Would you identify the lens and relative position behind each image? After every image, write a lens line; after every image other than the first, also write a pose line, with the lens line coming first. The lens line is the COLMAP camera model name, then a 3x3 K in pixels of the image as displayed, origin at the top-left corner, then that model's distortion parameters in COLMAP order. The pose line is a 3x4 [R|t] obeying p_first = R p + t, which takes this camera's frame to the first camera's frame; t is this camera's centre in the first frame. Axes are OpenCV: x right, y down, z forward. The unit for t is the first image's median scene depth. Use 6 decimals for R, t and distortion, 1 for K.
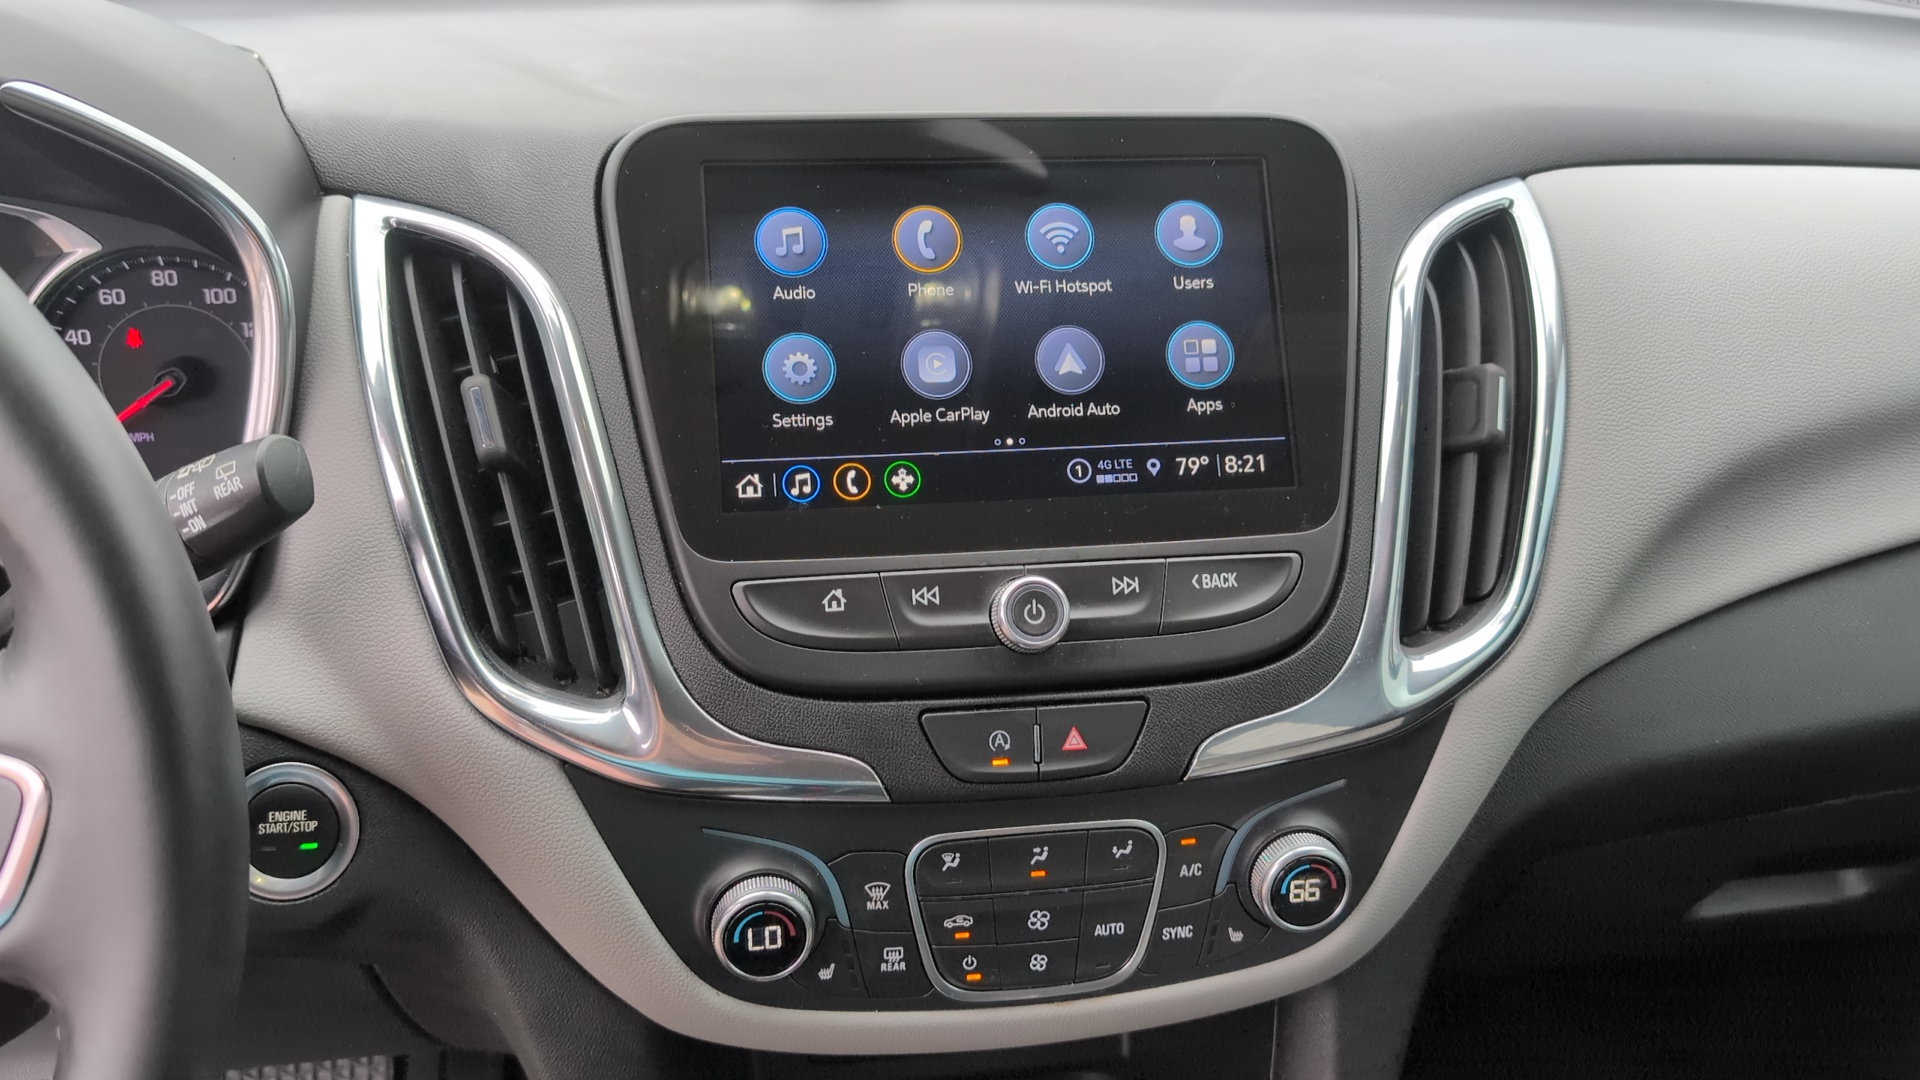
lens RADIAL K [[1610.8, 0, 960.0], [0, 1610.8, 540.0], [0, 0, 1]] dist [0.090344, -0.166882]
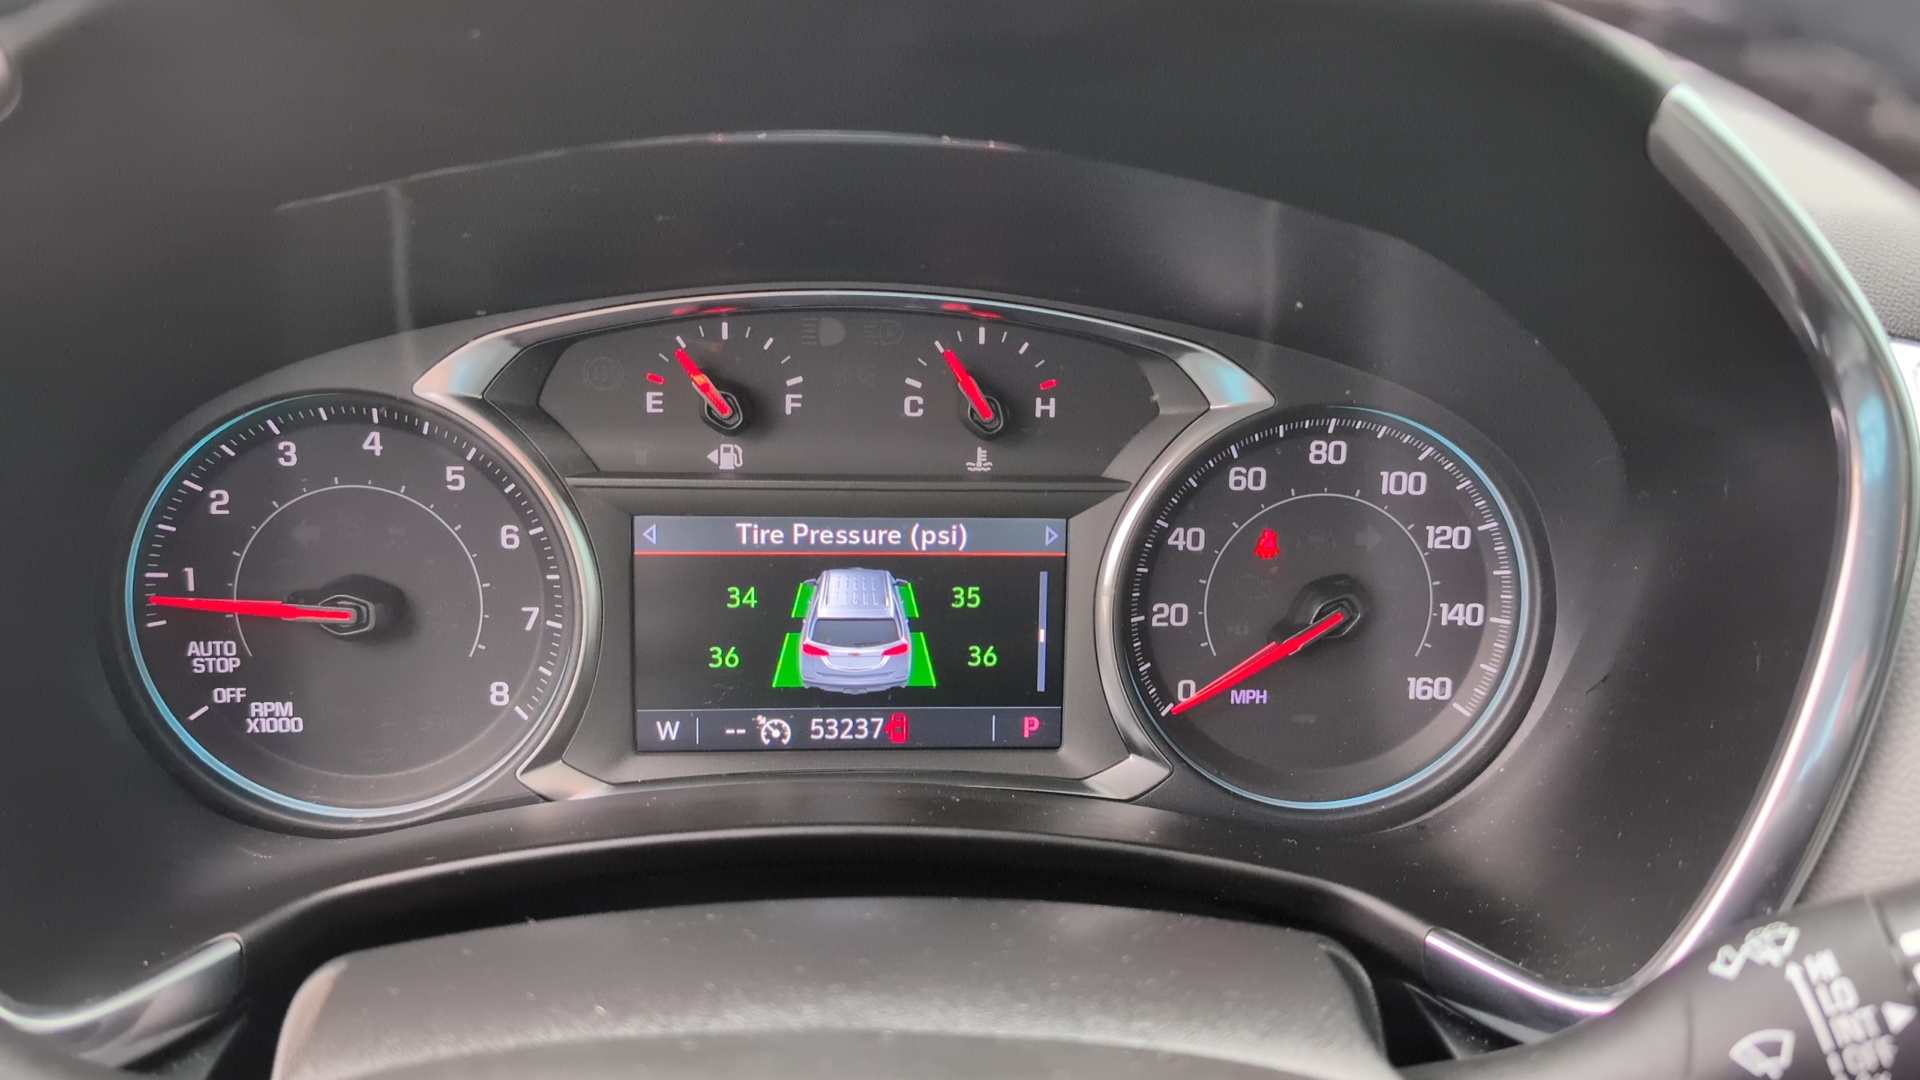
lens RADIAL K [[1610.8, 0, 960.0], [0, 1610.8, 540.0], [0, 0, 1]] dist [0.090344, -0.166882]
pose [[0.996657, 0.041610, -0.070304, -0.662576], [-0.048544, 0.993805, -0.099978, -0.063513], [0.065708, 0.103057, 0.992503, 0.411864]]
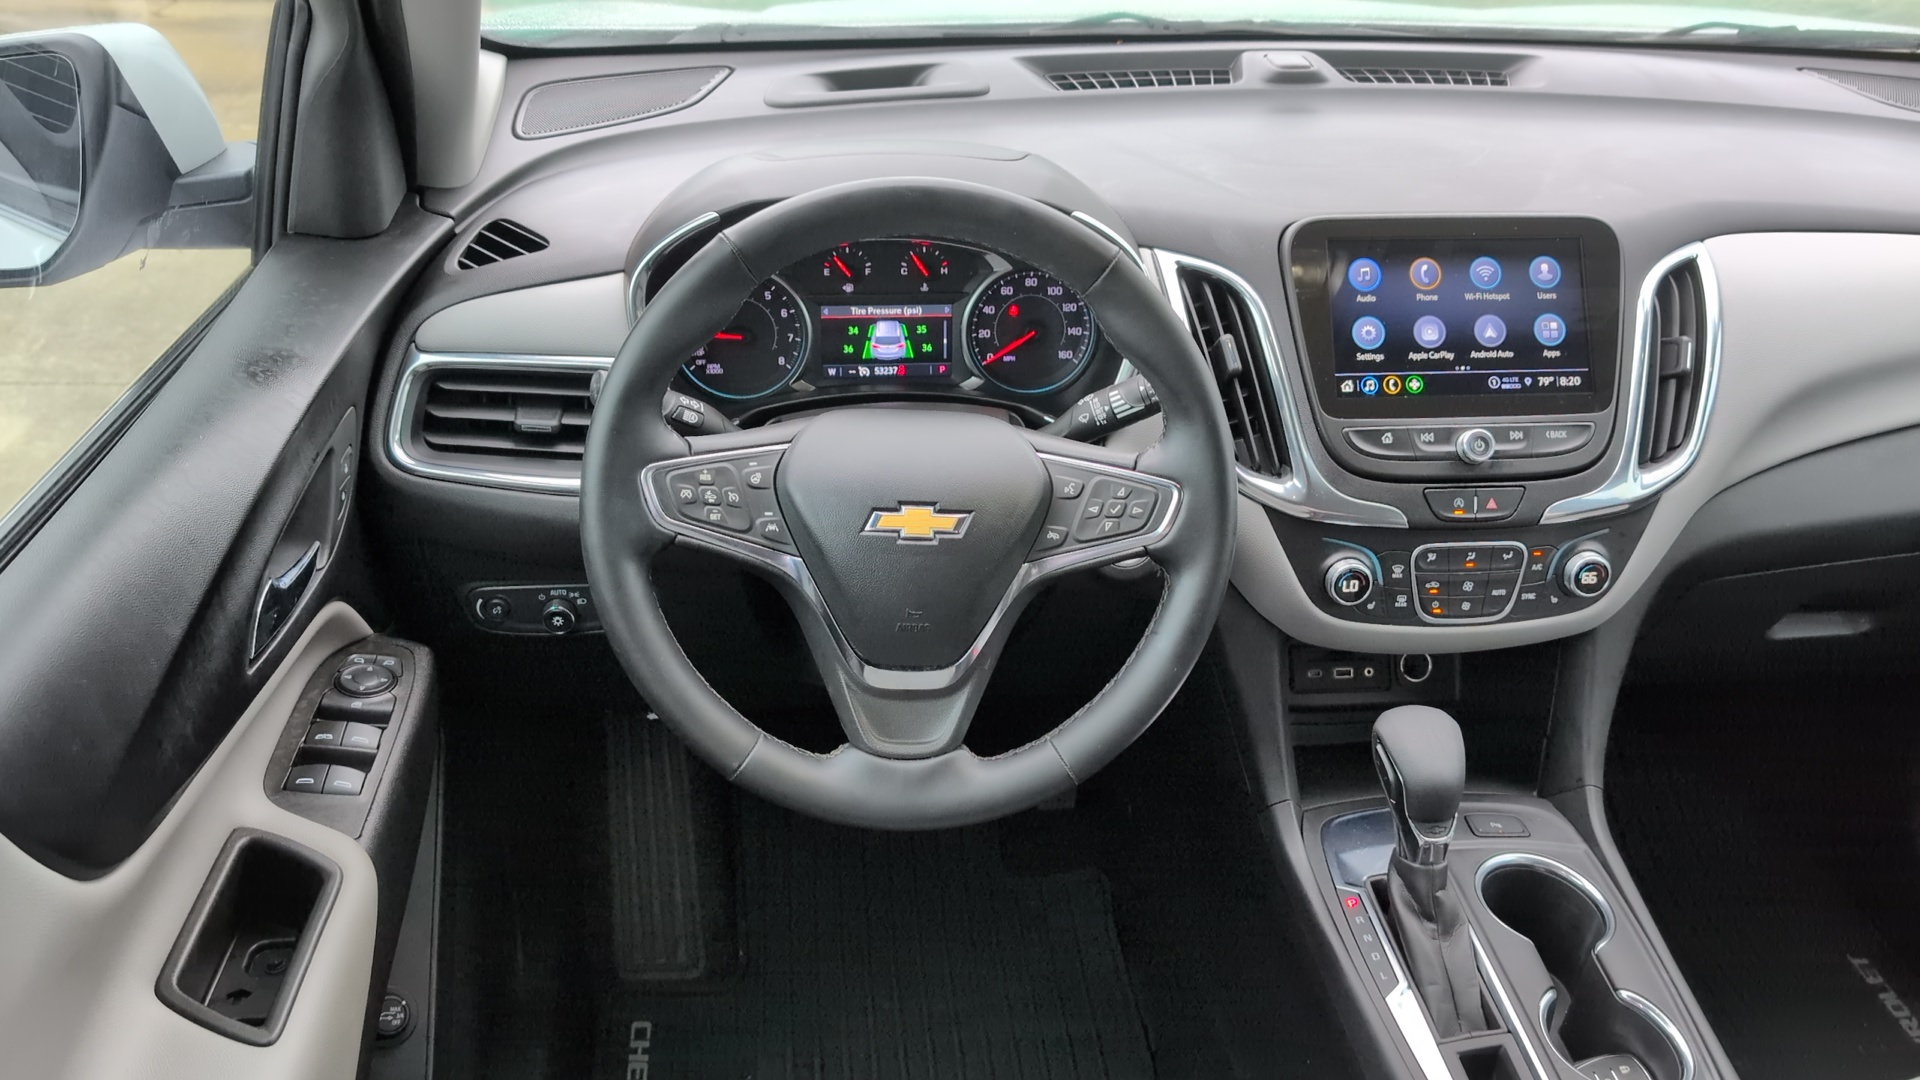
lens RADIAL K [[1610.8, 0, 960.0], [0, 1610.8, 540.0], [0, 0, 1]] dist [0.090344, -0.166882]
pose [[0.998906, 0.027102, -0.038115, -0.555849], [-0.025449, 0.998742, 0.043204, 0.092902], [0.039238, -0.042187, 0.998339, -1.222729]]
